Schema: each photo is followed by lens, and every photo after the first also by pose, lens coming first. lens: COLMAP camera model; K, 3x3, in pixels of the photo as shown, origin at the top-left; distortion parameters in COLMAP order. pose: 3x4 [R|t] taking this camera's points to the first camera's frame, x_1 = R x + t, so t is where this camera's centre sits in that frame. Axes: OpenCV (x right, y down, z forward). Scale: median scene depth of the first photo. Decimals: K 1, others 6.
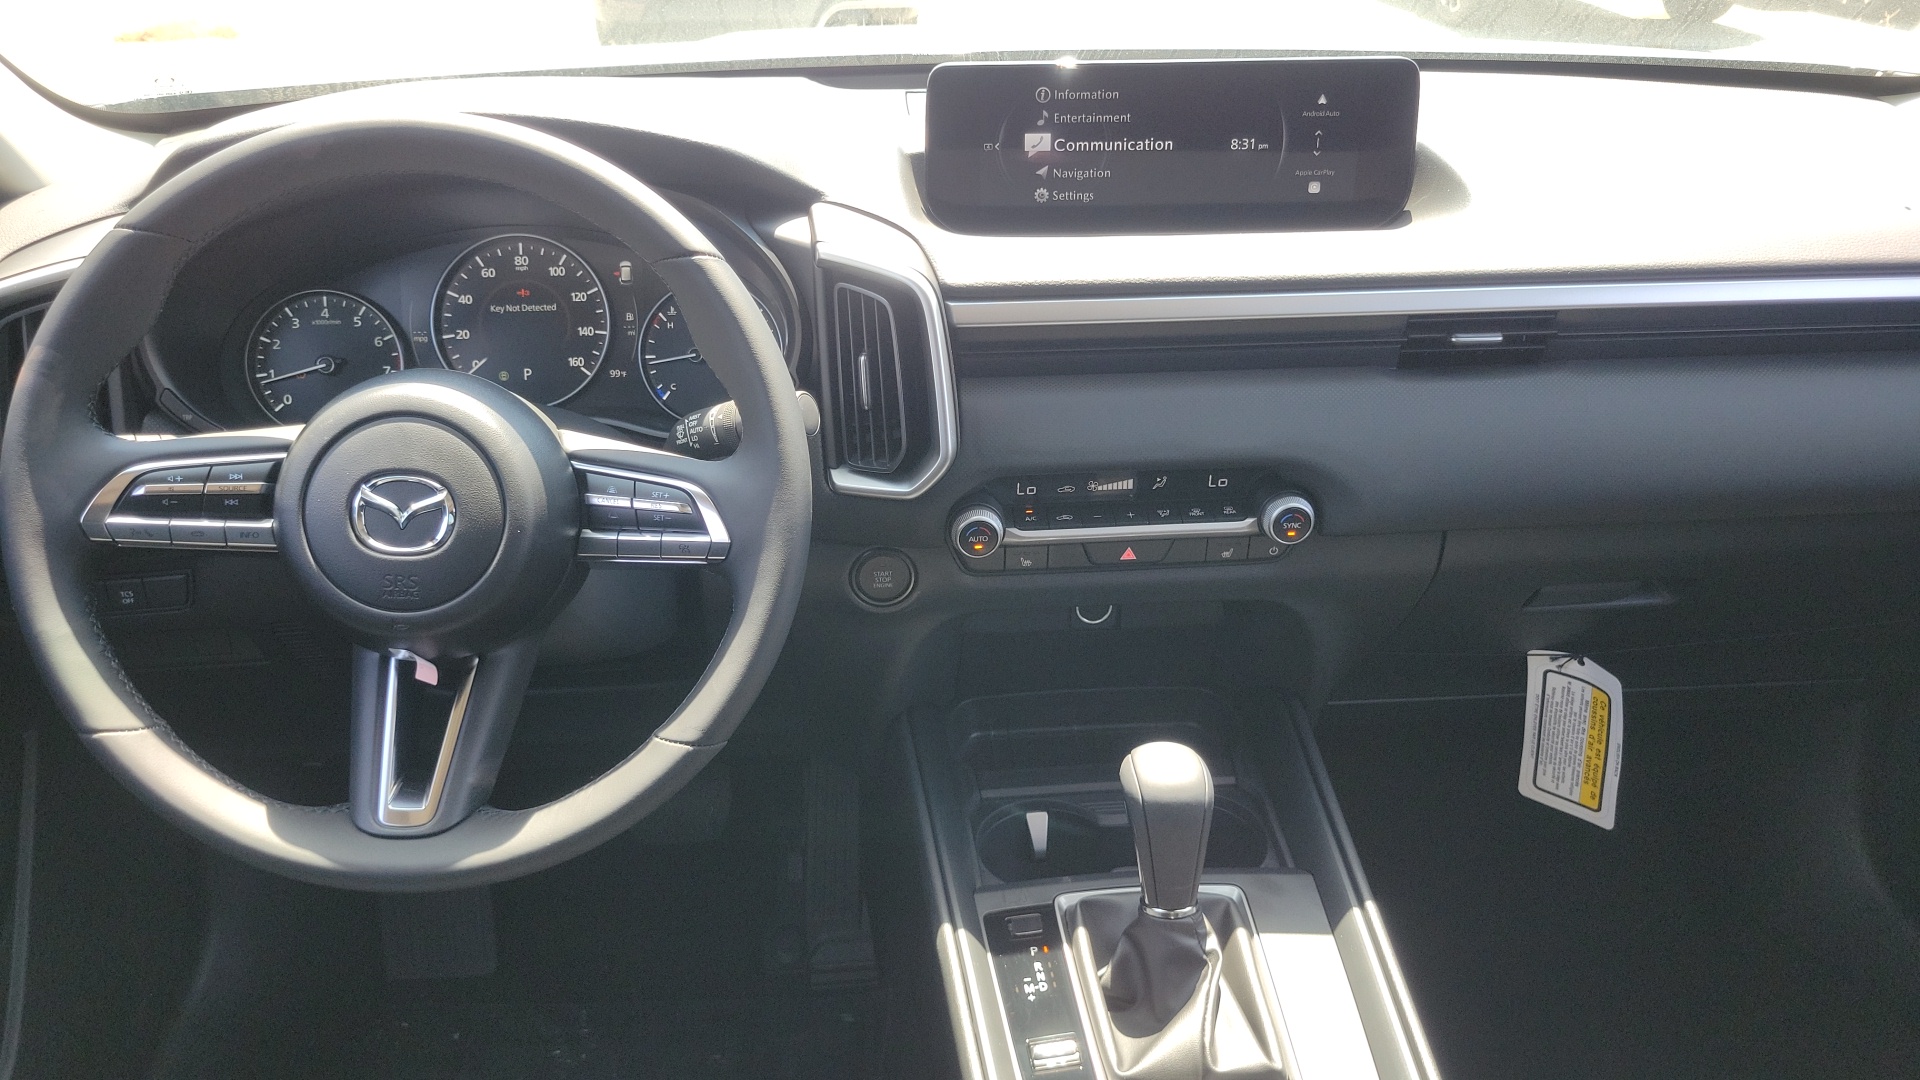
lens RADIAL K [[1497.6, 0, 955.3], [0, 1497.6, 543.1], [0, 0, 1]] dist [0.027818, -0.015992]
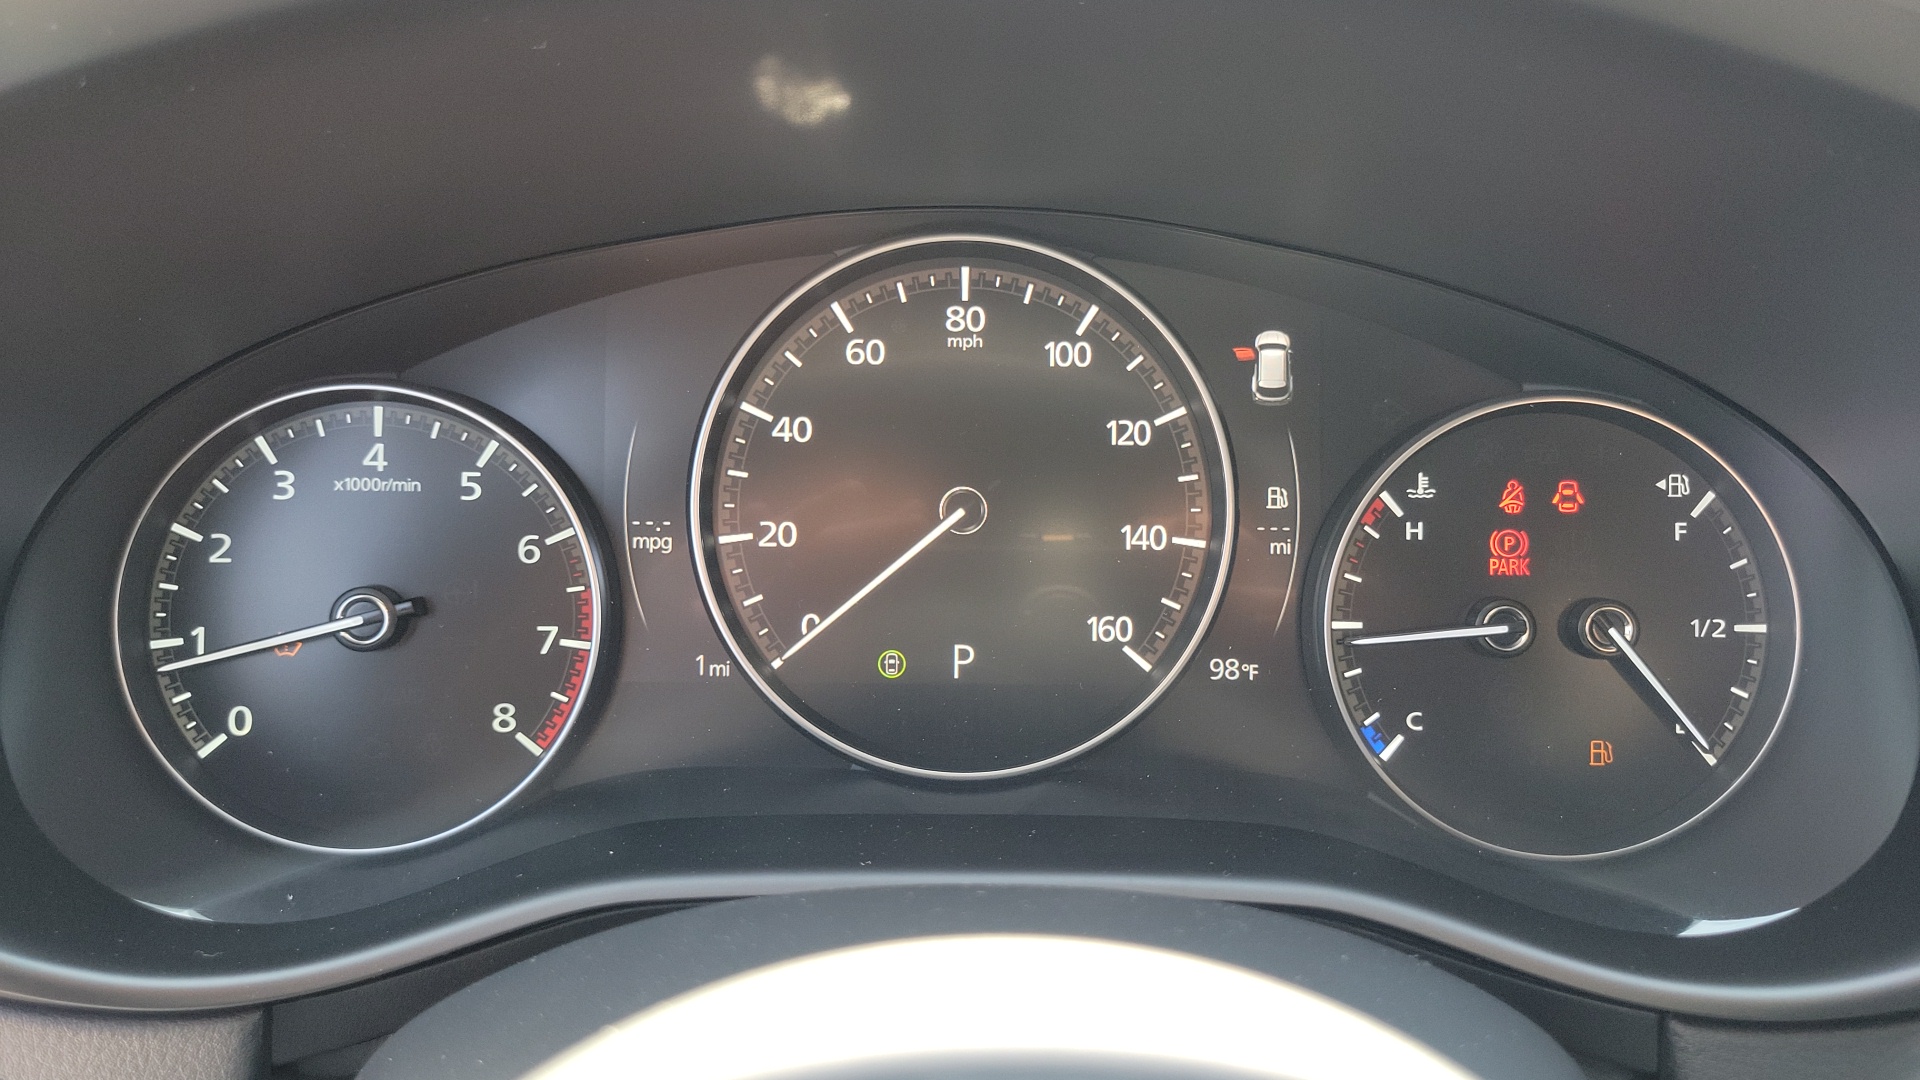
lens RADIAL K [[1528.8, 0, 960.0], [0, 1528.8, 540.0], [0, 0, 1]] dist [0.005840, -0.002275]
pose [[0.996932, 0.043139, -0.065317, -0.266512], [-0.047898, 0.996171, -0.073134, -0.115043], [0.061912, 0.076038, 0.995181, 0.670046]]
